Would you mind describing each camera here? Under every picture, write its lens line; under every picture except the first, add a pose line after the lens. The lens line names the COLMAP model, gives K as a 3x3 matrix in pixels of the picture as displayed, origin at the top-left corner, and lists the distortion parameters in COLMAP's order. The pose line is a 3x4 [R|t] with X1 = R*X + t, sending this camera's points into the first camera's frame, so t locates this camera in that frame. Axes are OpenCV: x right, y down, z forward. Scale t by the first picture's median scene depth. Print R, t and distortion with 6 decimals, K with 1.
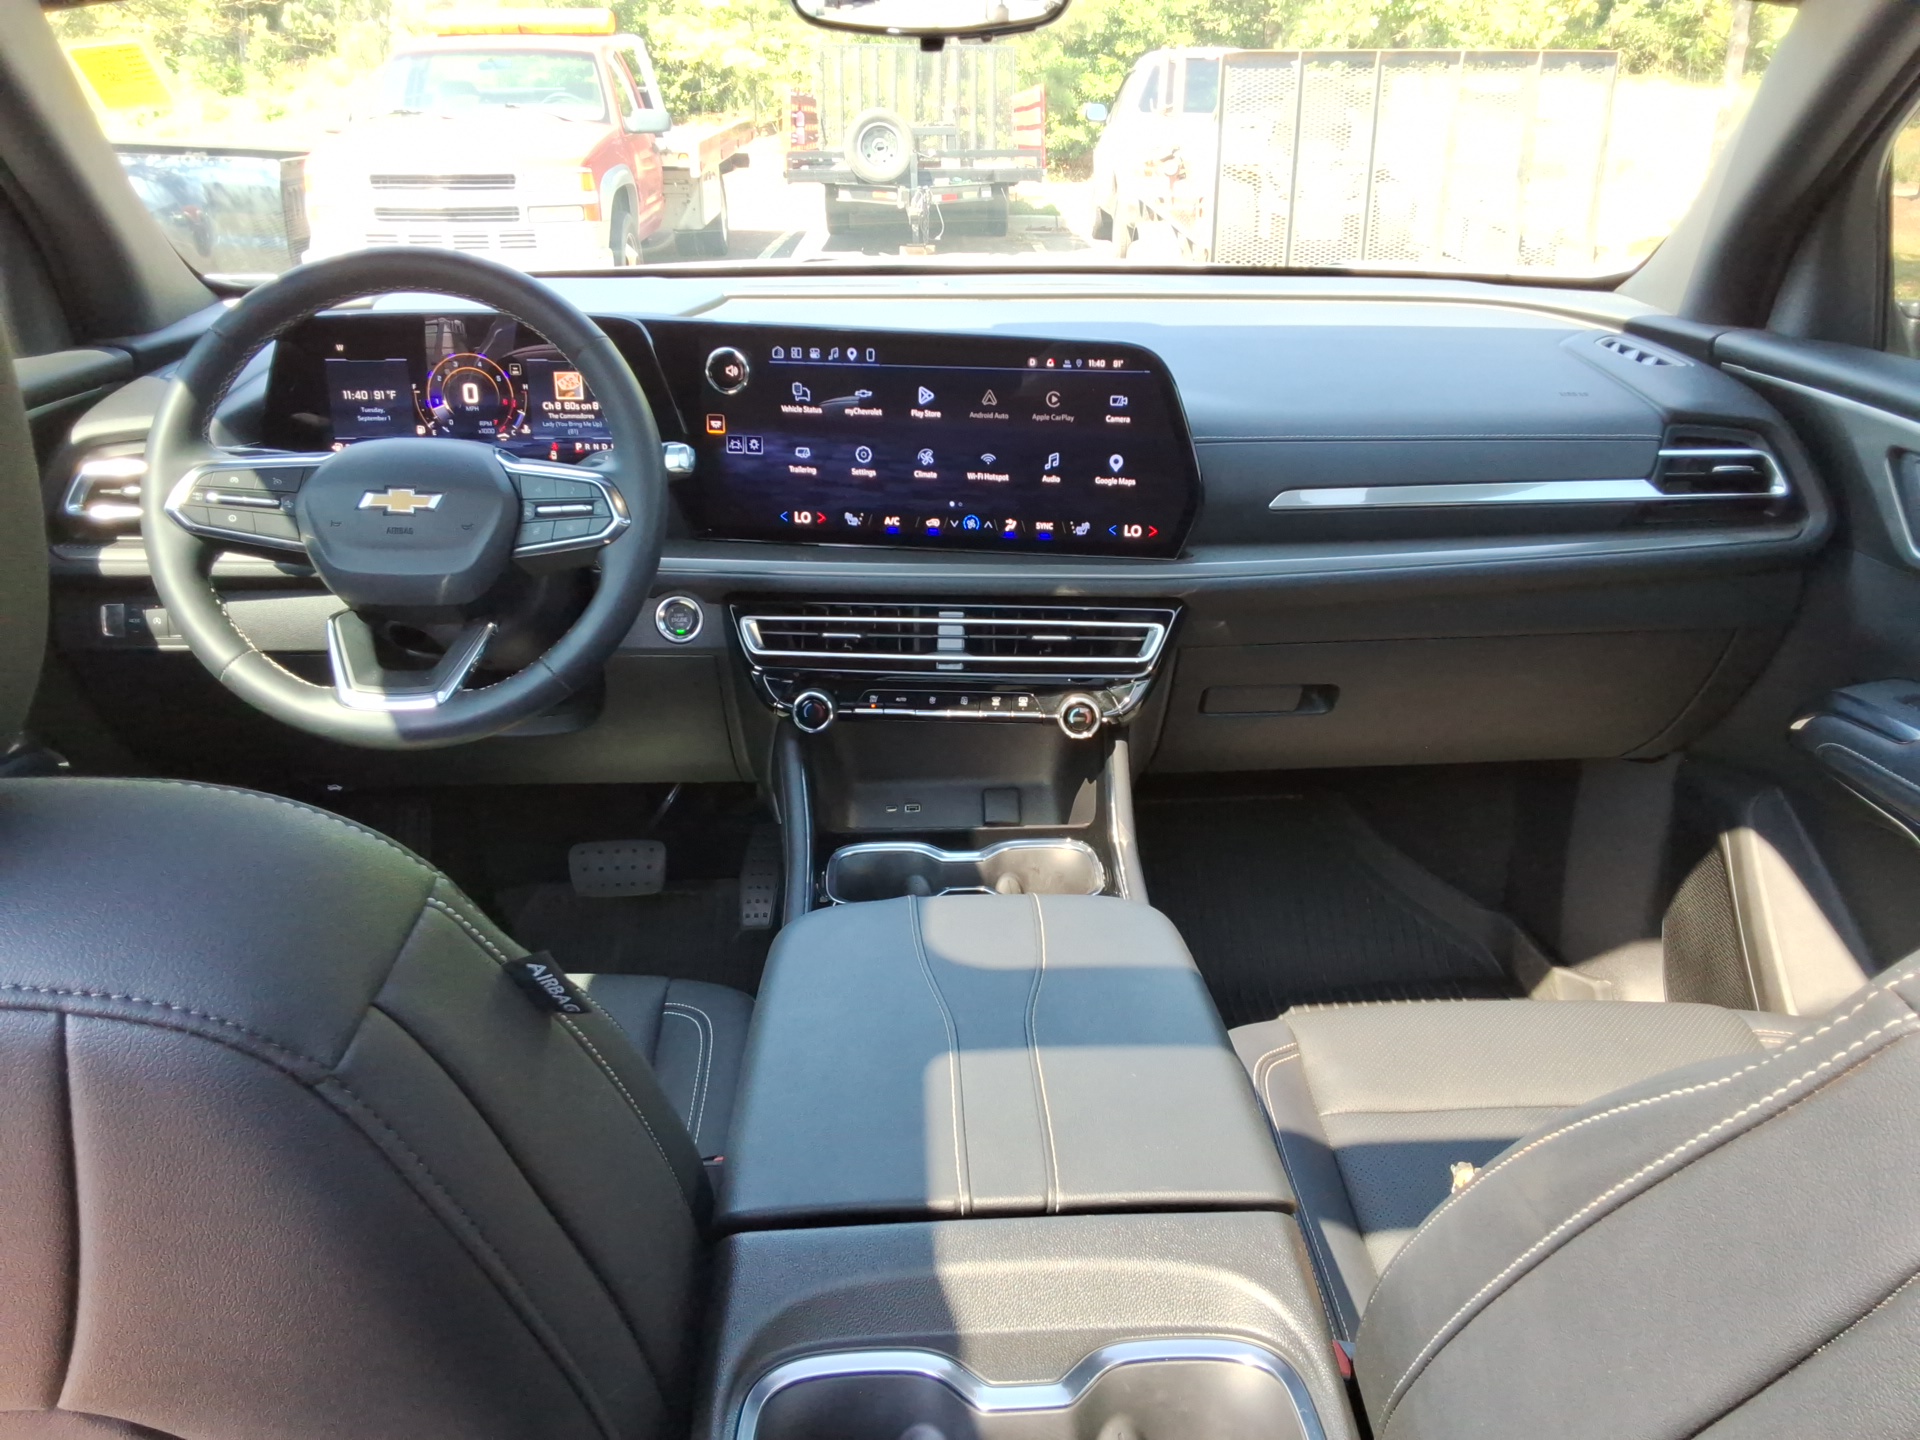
lens RADIAL K [[1541.7, 0, 977.0], [0, 1541.7, 699.7], [0, 0, 1]] dist [0.124822, -0.203574]
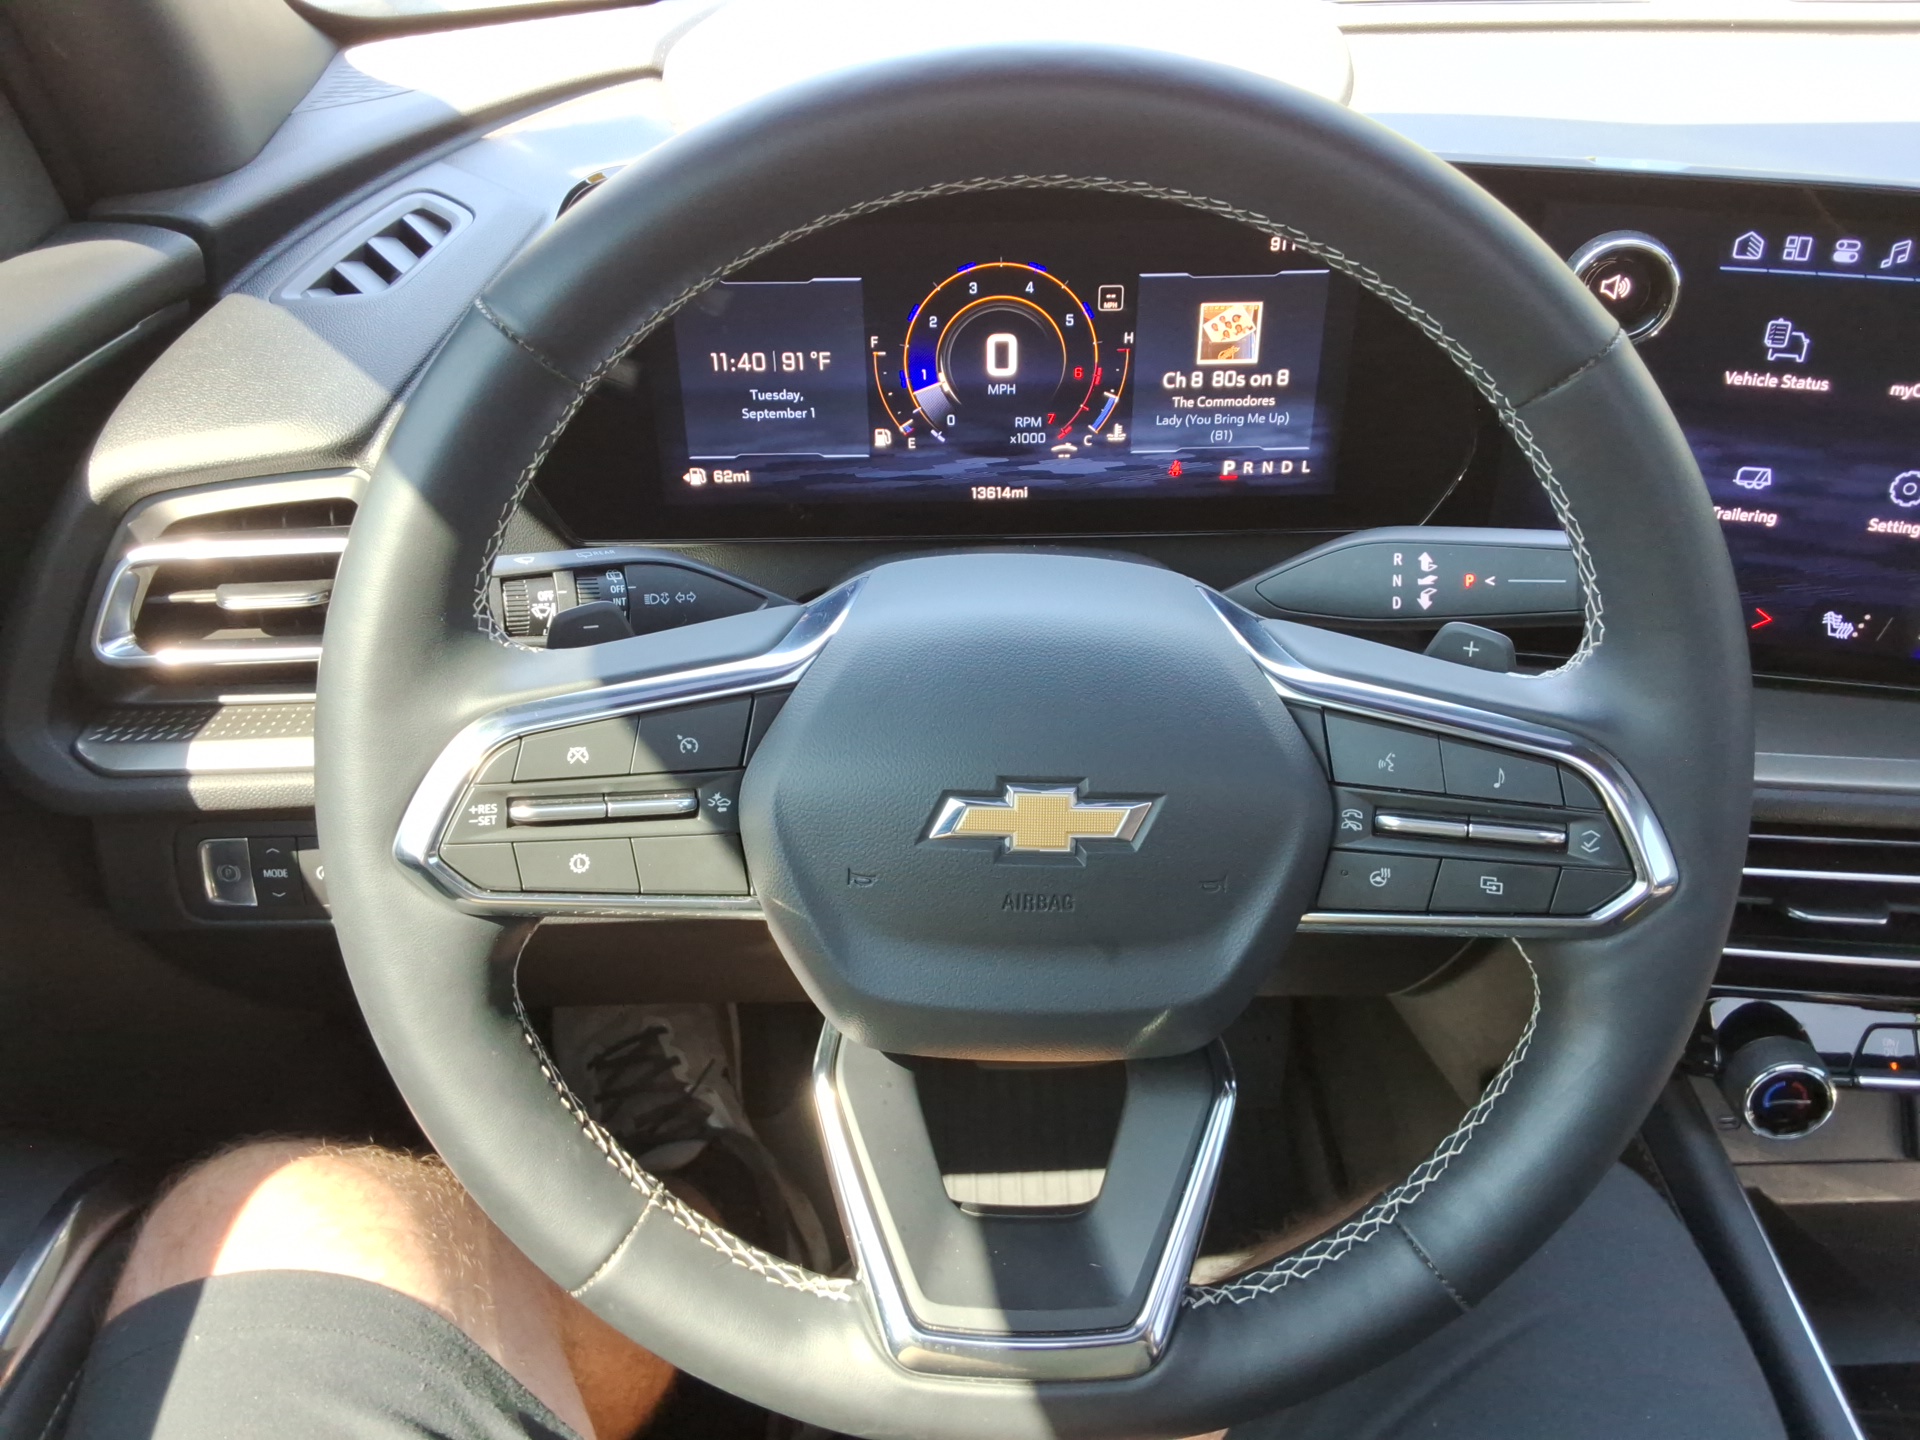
lens RADIAL K [[1541.7, 0, 977.0], [0, 1541.7, 699.7], [0, 0, 1]] dist [0.124822, -0.203574]
pose [[0.999884, 0.005224, -0.014338, -0.323930], [-0.001828, 0.973816, 0.227328, -0.200462], [0.015150, -0.227276, 0.973713, 0.566018]]
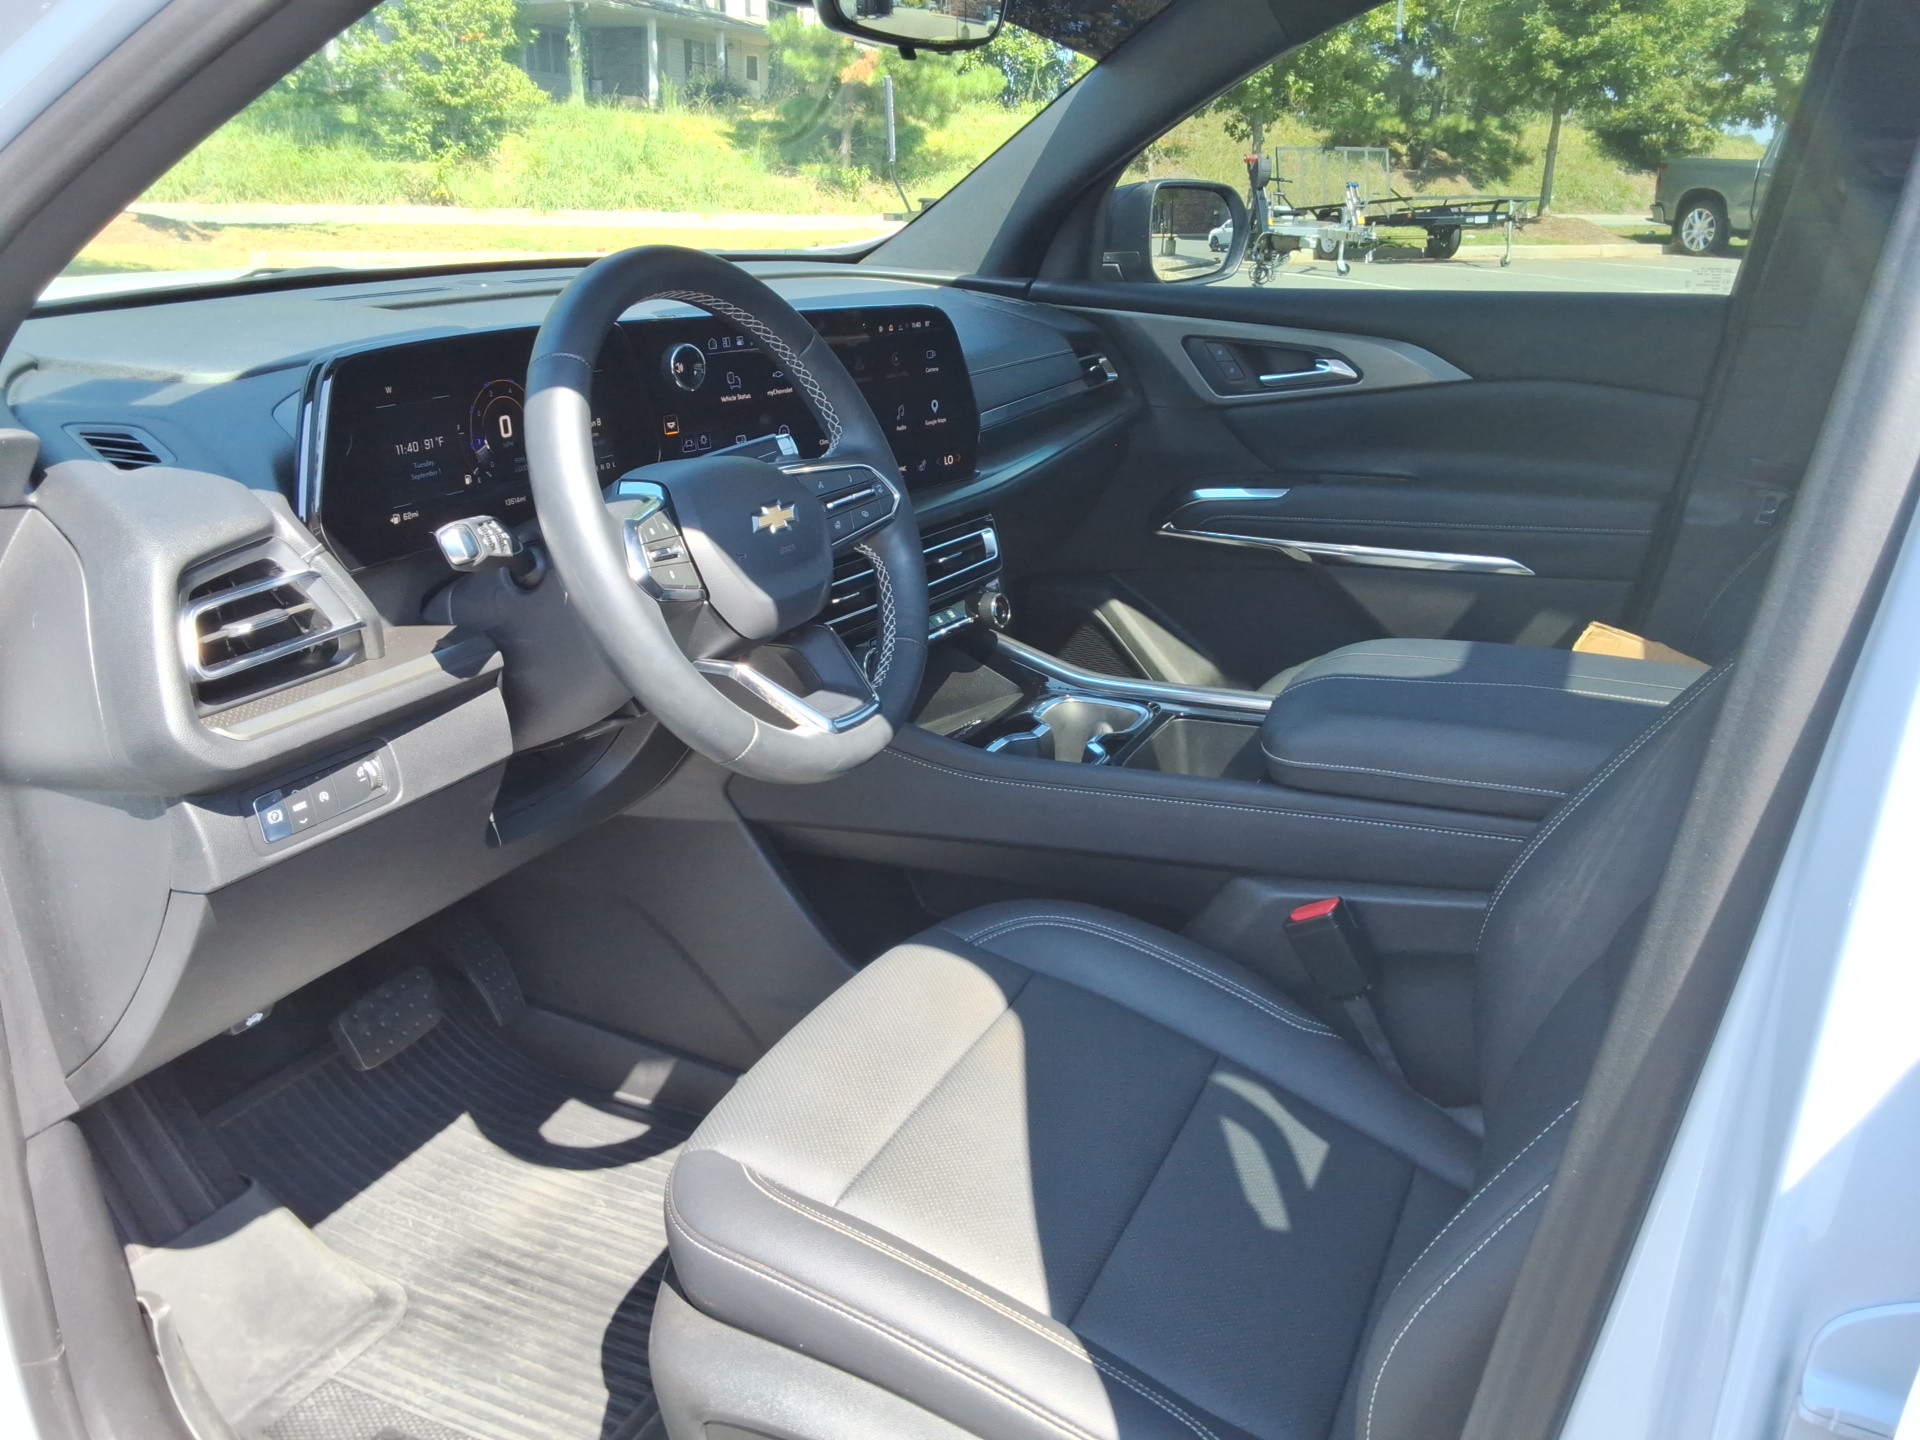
lens RADIAL K [[1541.7, 0, 977.0], [0, 1541.7, 699.7], [0, 0, 1]] dist [0.124822, -0.203574]
pose [[0.461453, -0.284442, 0.840330, -0.953572], [0.295421, 0.942417, 0.156773, -0.114080], [-0.836533, 0.175908, 0.518911, 0.377400]]
